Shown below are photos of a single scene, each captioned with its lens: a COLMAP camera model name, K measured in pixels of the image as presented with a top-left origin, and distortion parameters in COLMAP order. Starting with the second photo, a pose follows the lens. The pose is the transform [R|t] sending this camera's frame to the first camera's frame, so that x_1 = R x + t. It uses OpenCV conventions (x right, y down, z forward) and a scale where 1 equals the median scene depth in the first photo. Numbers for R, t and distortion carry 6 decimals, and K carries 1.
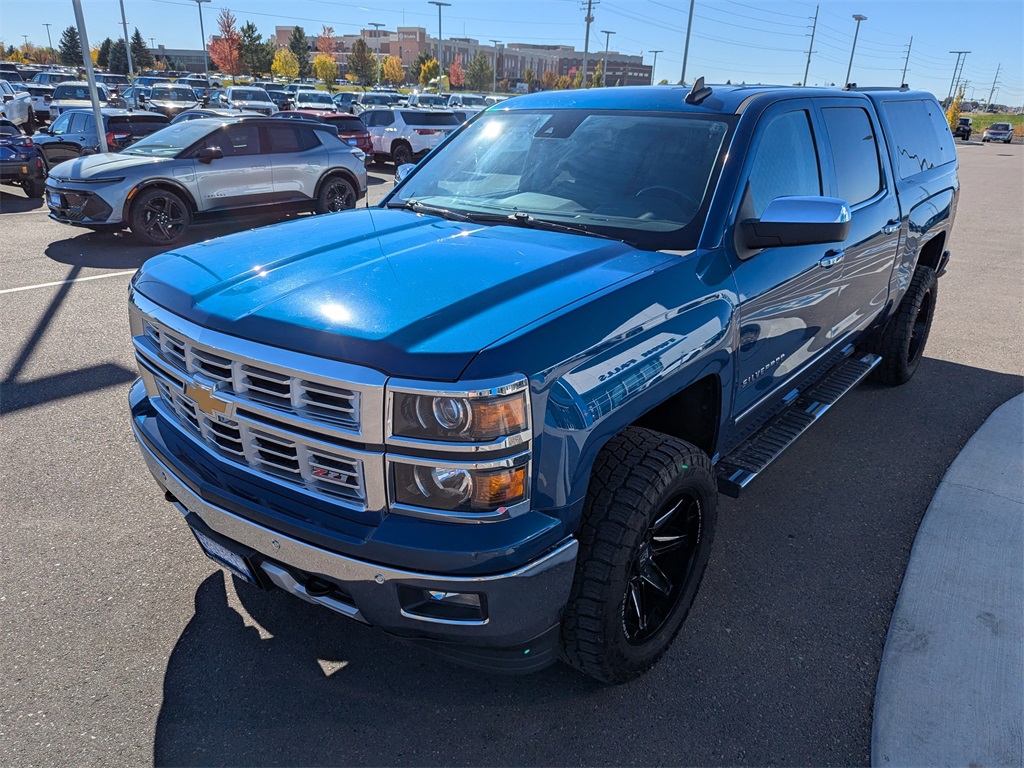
lens RADIAL K [[744.2, 0, 505.9], [0, 744.2, 391.2], [0, 0, 1]] dist [0.034096, -0.032307]
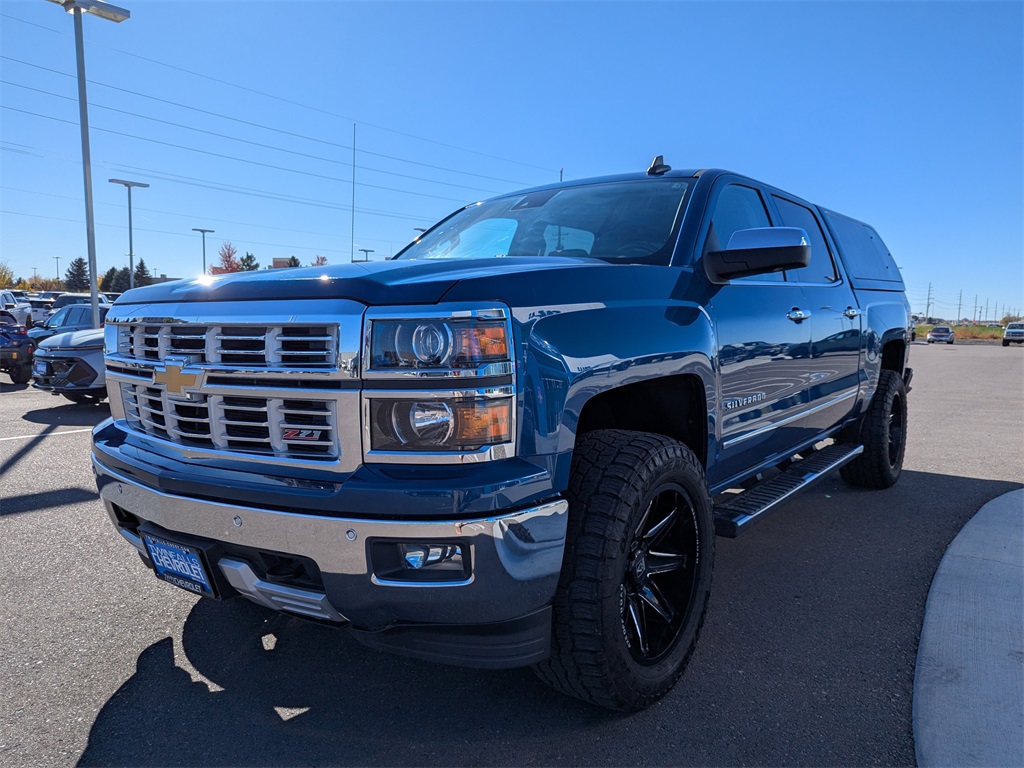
lens RADIAL K [[744.2, 0, 515.2], [0, 744.2, 384.0], [0, 0, 1]] dist [0.034096, -0.032307]
pose [[0.999136, -0.015611, 0.038524, -0.001422], [0.026019, 0.957652, -0.286749, 0.245377], [-0.032417, 0.287503, 0.957231, 0.053116]]
